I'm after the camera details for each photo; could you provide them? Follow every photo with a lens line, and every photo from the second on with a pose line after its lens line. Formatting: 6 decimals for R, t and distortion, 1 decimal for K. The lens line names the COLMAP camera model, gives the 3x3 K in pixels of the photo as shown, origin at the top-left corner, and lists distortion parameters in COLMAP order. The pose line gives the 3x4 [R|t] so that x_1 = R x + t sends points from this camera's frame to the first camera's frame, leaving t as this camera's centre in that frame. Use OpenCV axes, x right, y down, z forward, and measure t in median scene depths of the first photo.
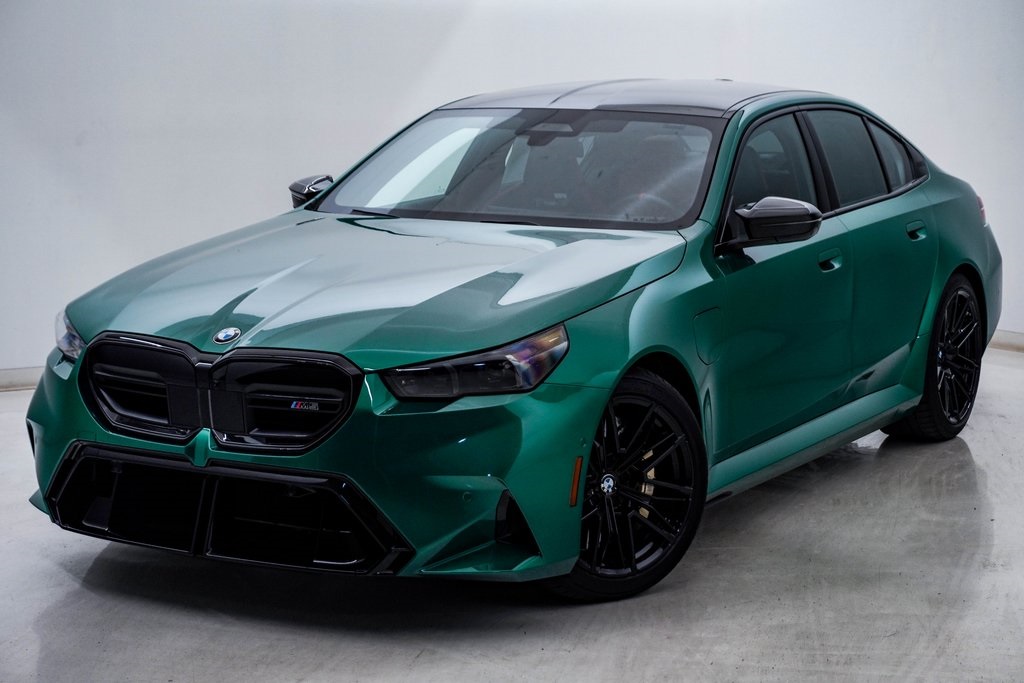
lens RADIAL K [[2192.6, 0, 509.9], [0, 2192.6, 342.9], [0, 0, 1]] dist [0.044054, 0.000000]
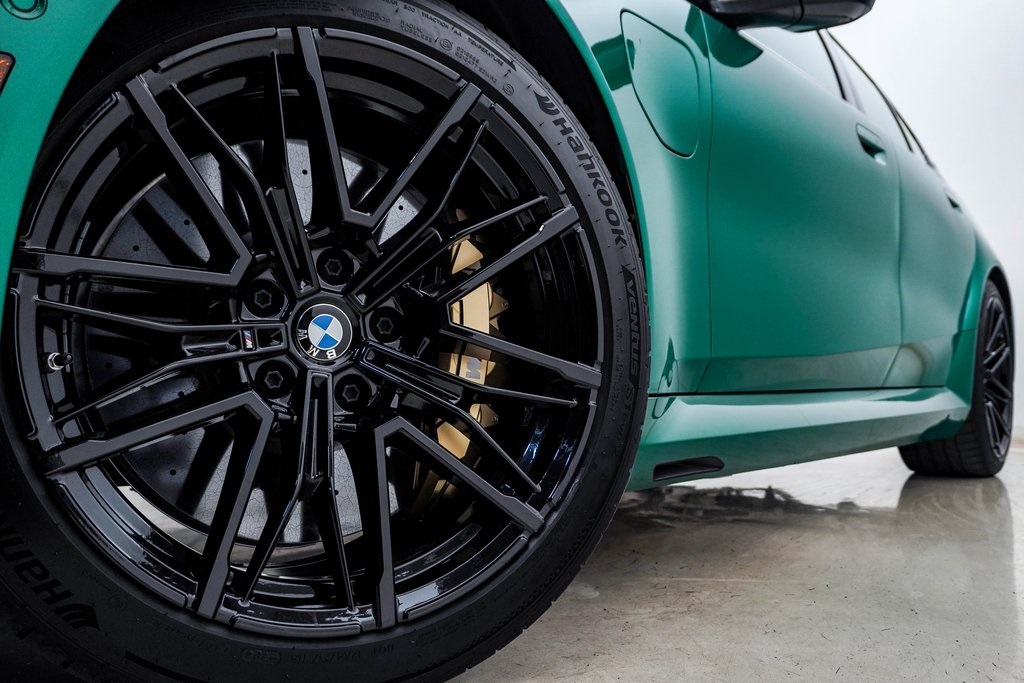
lens RADIAL K [[931.8, 0, 512.9], [0, 931.8, 340.2], [0, 0, 1]] dist [-0.005829, 0.000000]
pose [[0.992021, 0.004269, -0.125999, 0.092084], [-0.028099, 0.981773, -0.187970, 0.092967], [0.122900, 0.190010, 0.974059, 0.897728]]
